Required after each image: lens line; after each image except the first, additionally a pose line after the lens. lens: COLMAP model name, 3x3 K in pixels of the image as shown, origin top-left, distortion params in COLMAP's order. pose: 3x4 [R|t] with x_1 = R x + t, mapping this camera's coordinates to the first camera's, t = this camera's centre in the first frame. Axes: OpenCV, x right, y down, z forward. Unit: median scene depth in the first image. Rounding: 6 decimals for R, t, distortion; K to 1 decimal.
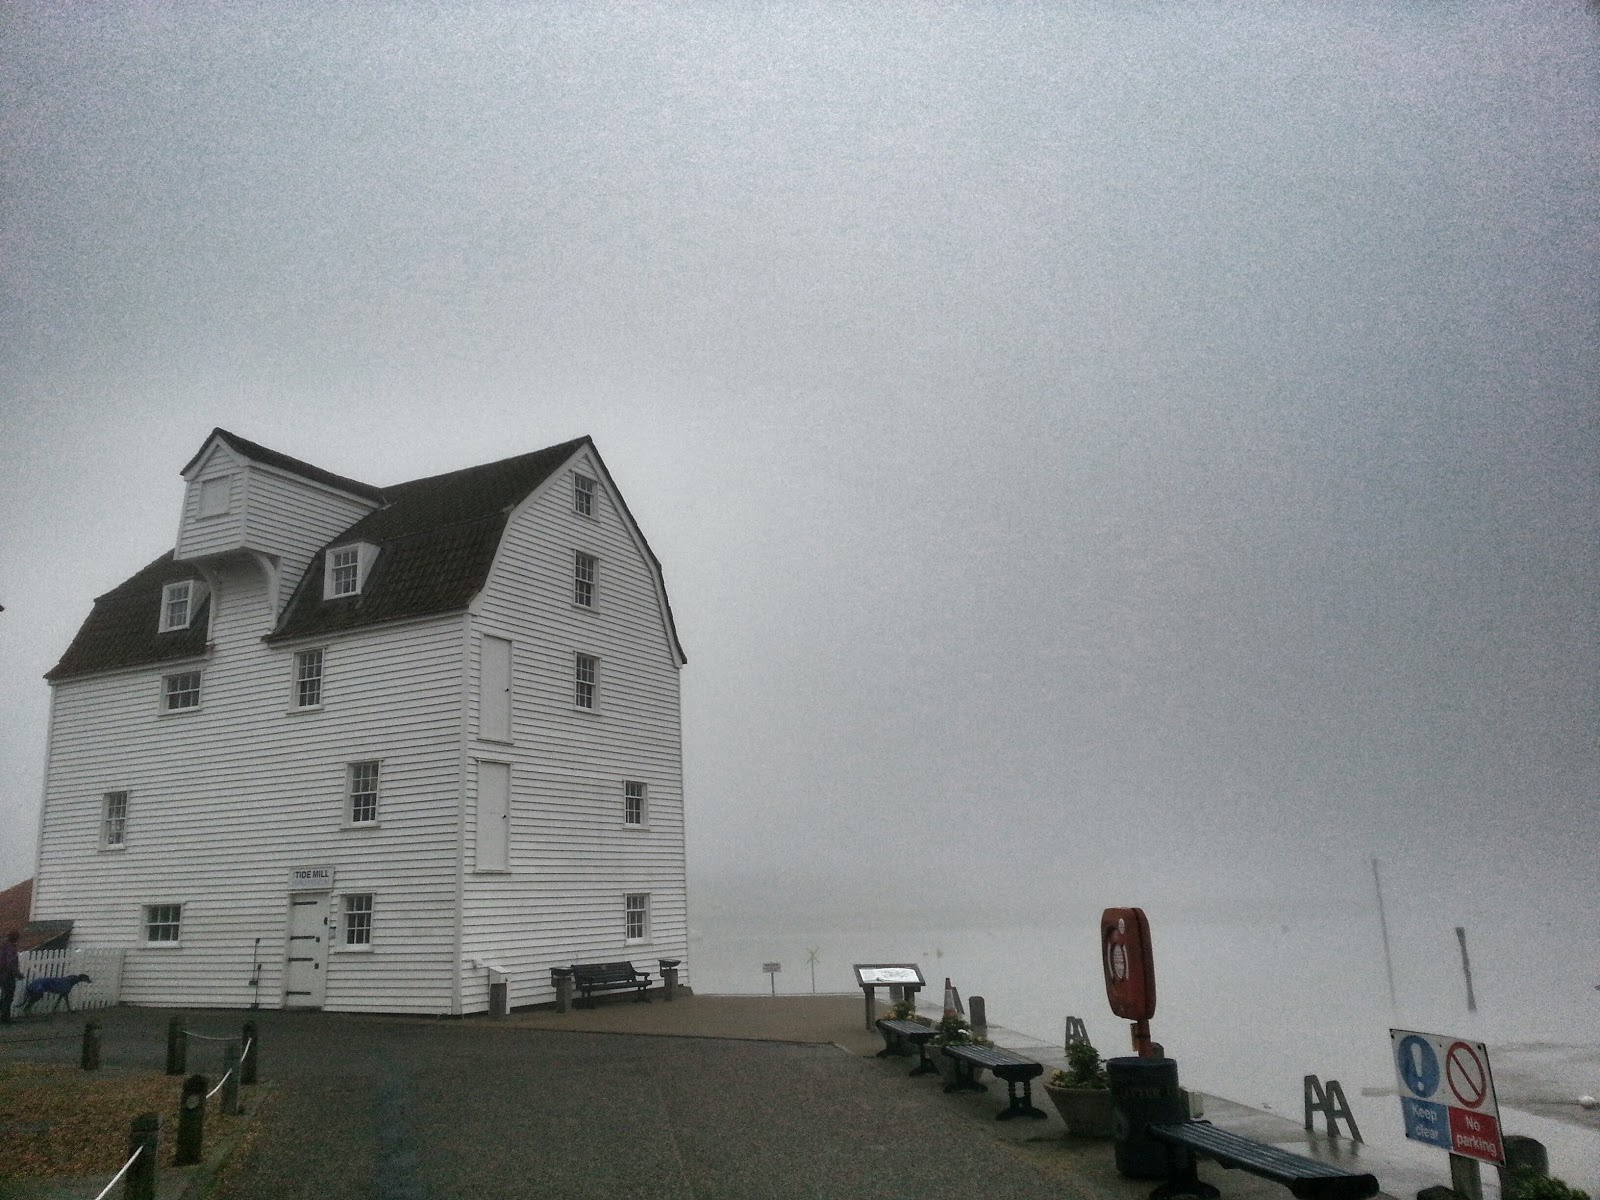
lens RADIAL K [[1259.0, 0, 800.0], [0, 1259.0, 600.0], [0, 0, 1]] dist [0.090805, -0.116777]
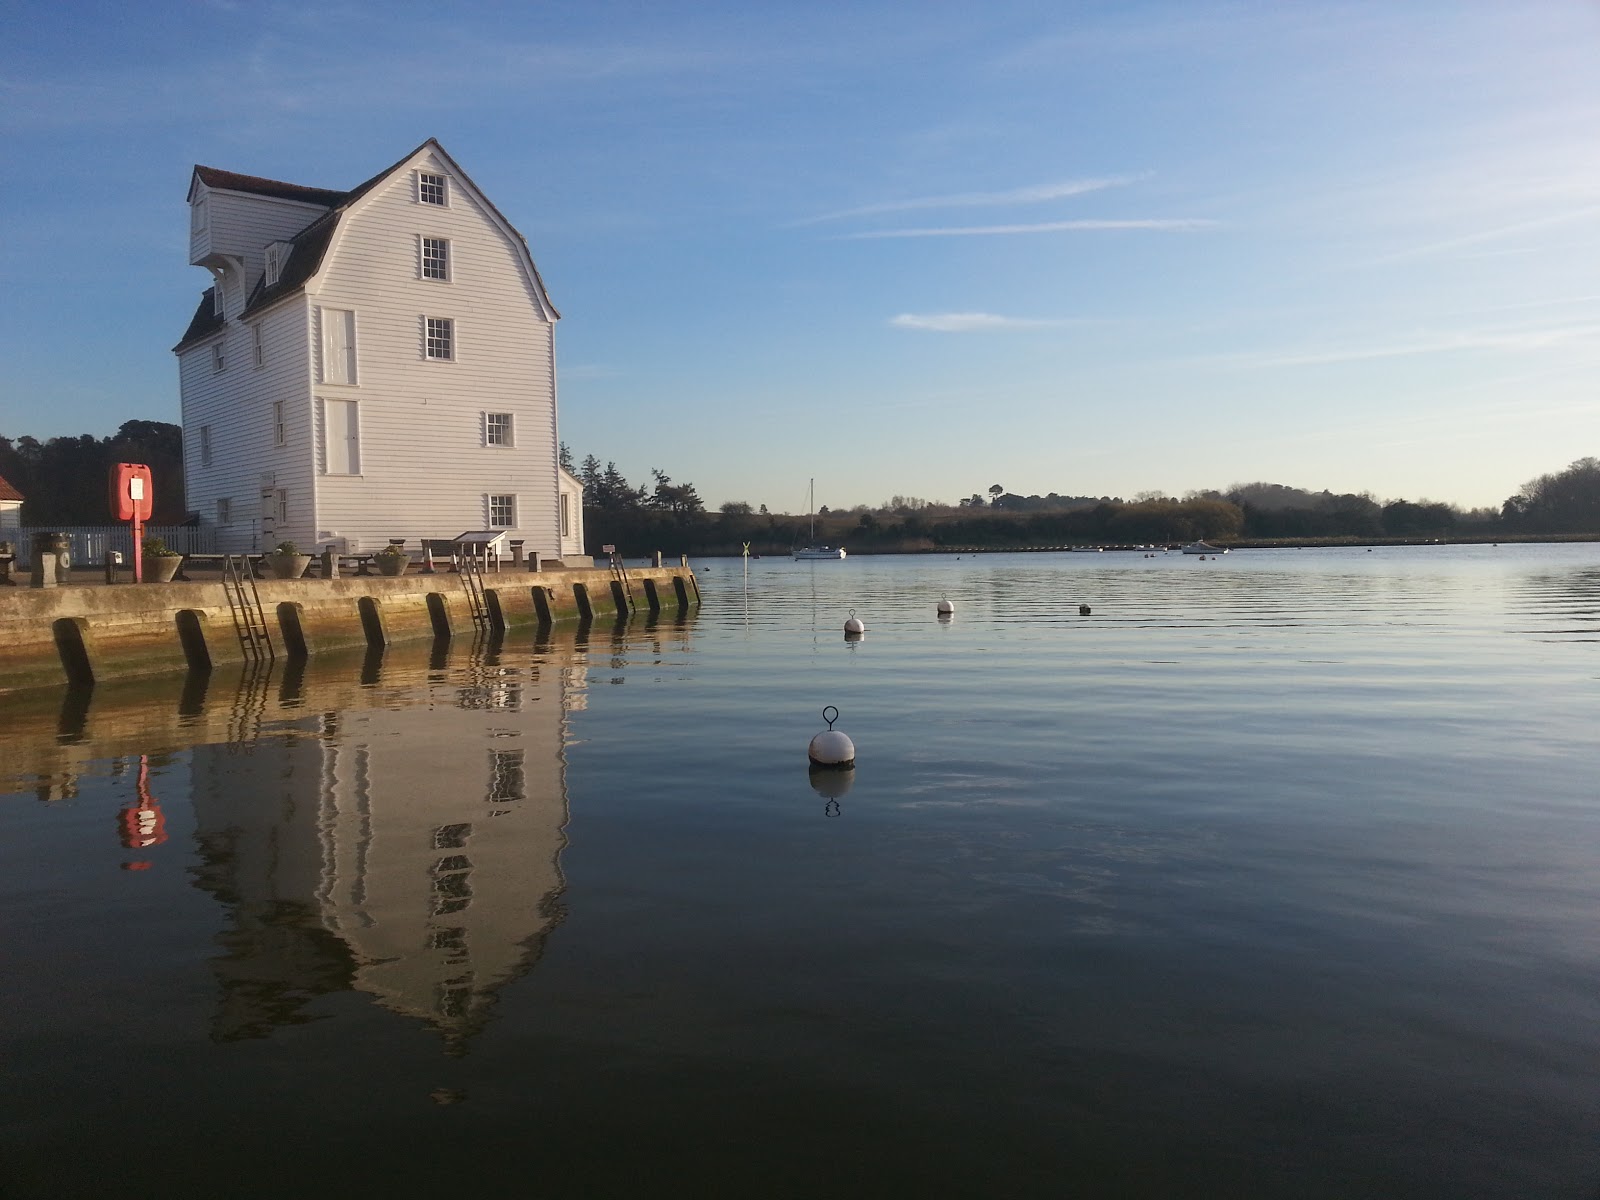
lens RADIAL K [[1259.0, 0, 800.0], [0, 1259.0, 600.0], [0, 0, 1]] dist [0.090805, -0.116777]
pose [[0.922879, 0.025306, -0.384257, 0.706029], [0.081159, 0.962645, 0.258318, 0.015407], [0.376440, -0.269582, 0.886351, -0.121248]]
